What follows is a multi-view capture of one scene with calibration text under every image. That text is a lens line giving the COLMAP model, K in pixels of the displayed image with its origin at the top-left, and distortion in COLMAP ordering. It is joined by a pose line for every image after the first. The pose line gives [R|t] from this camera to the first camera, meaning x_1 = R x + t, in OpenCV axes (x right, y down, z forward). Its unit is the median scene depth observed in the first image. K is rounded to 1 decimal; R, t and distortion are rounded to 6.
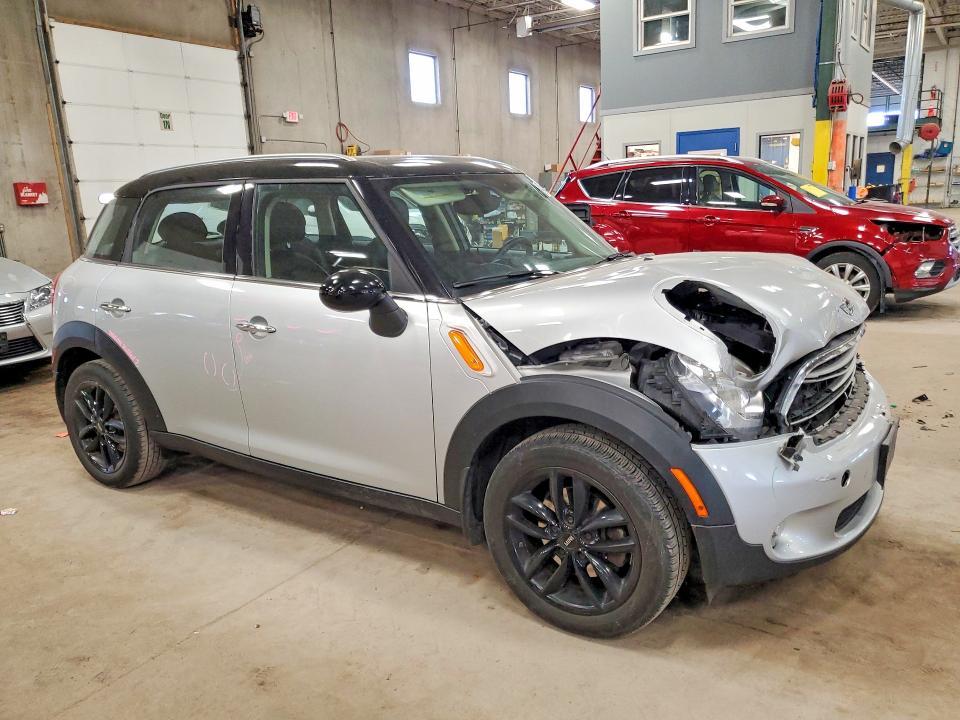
lens RADIAL K [[768.5, 0, 480.5], [0, 768.5, 360.7], [0, 0, 1]] dist [0.053688, -0.002591]
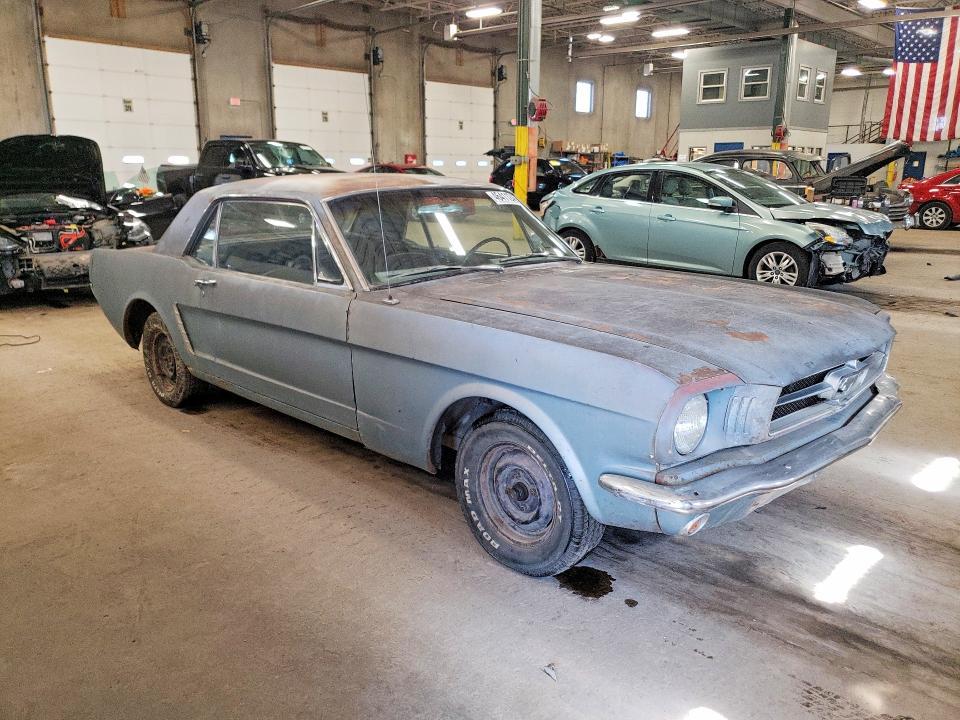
lens RADIAL K [[768.5, 0, 479.5], [0, 768.5, 361.8], [0, 0, 1]] dist [0.053688, -0.002591]
pose [[0.986691, 0.086112, -0.137932, -0.016208], [-0.081082, 0.995835, 0.041694, 0.148930], [0.140948, -0.029955, 0.989564, -0.684341]]
